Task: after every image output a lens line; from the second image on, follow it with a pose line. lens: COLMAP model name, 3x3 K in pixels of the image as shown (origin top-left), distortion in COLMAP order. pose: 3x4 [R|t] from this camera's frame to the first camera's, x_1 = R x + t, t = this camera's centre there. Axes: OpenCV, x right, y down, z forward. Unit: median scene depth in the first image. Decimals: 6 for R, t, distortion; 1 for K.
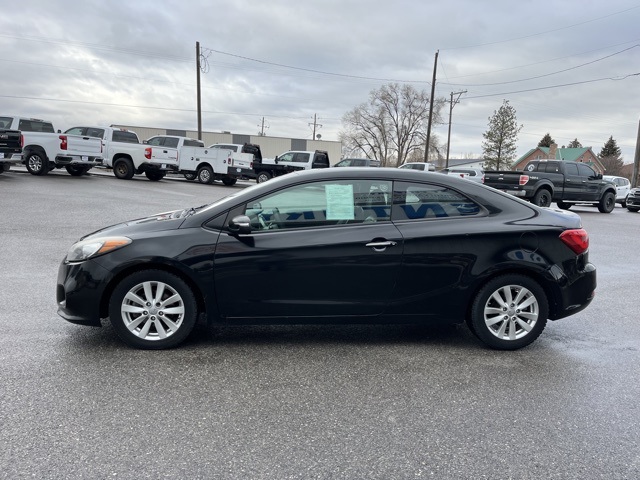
lens RADIAL K [[484.9, 0, 318.6], [0, 484.9, 243.7], [0, 0, 1]] dist [0.078544, -0.103332]
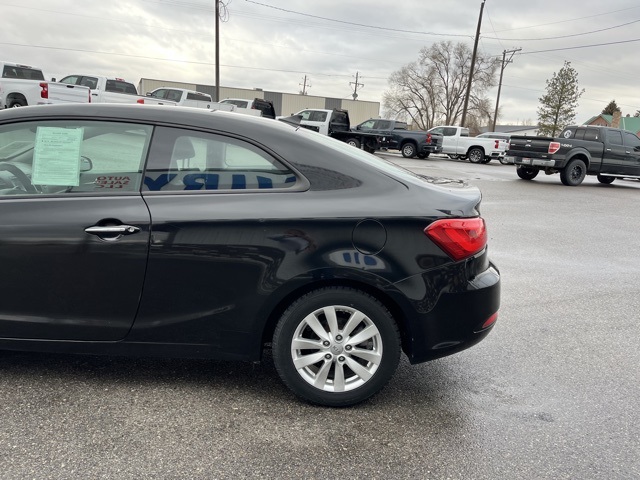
lens RADIAL K [[484.9, 0, 317.4], [0, 484.9, 242.3], [0, 0, 1]] dist [0.078544, -0.103332]
pose [[0.994453, 0.051270, -0.091839, 0.087637], [-0.044616, 0.996326, 0.073098, -0.007739], [0.095249, -0.068595, 0.993087, 0.083408]]
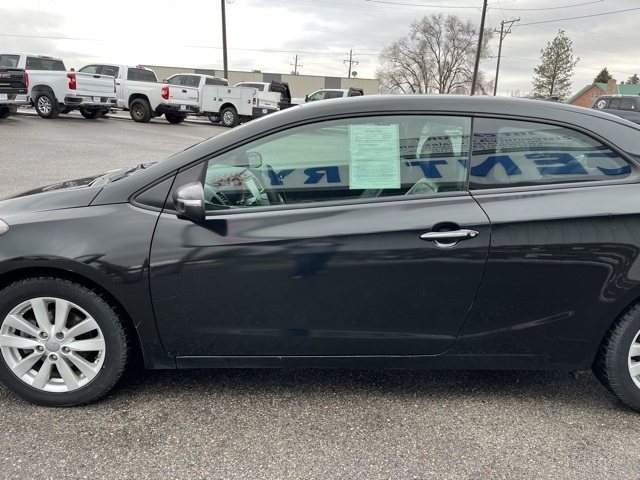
lens RADIAL K [[484.9, 0, 311.9], [0, 484.9, 239.3], [0, 0, 1]] dist [0.078544, -0.103332]
pose [[0.996446, 0.011445, -0.083456, 0.004019], [-0.002596, 0.994429, 0.105375, -0.010237], [0.084197, -0.104783, 0.990924, 0.087685]]
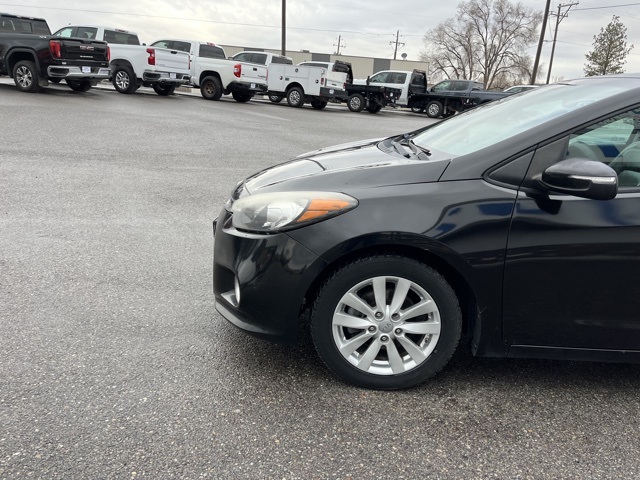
lens RADIAL K [[484.9, 0, 320.6], [0, 484.9, 242.6], [0, 0, 1]] dist [0.078544, -0.103332]
pose [[0.990941, 0.051988, -0.123831, -0.067407], [-0.033699, 0.988792, 0.145450, -0.007263], [0.130005, -0.139959, 0.981586, 0.087496]]
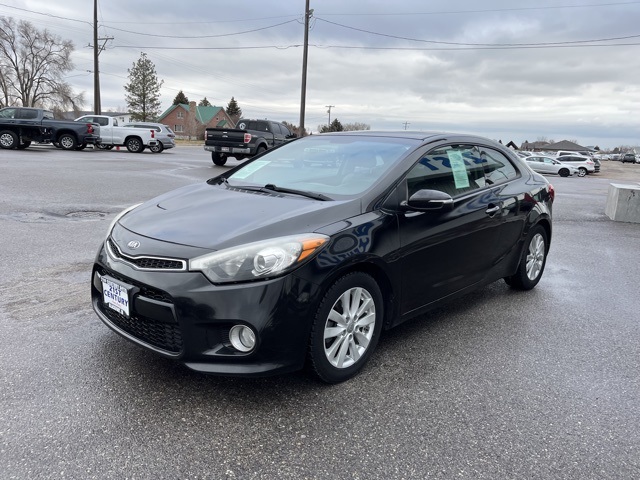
lens RADIAL K [[484.9, 0, 315.5], [0, 484.9, 235.4], [0, 0, 1]] dist [0.078544, -0.103332]
pose [[0.759390, -0.124973, 0.638520, -0.161126], [0.078112, 0.991793, 0.101219, -0.015451], [-0.645930, -0.026989, 0.762920, 0.092054]]
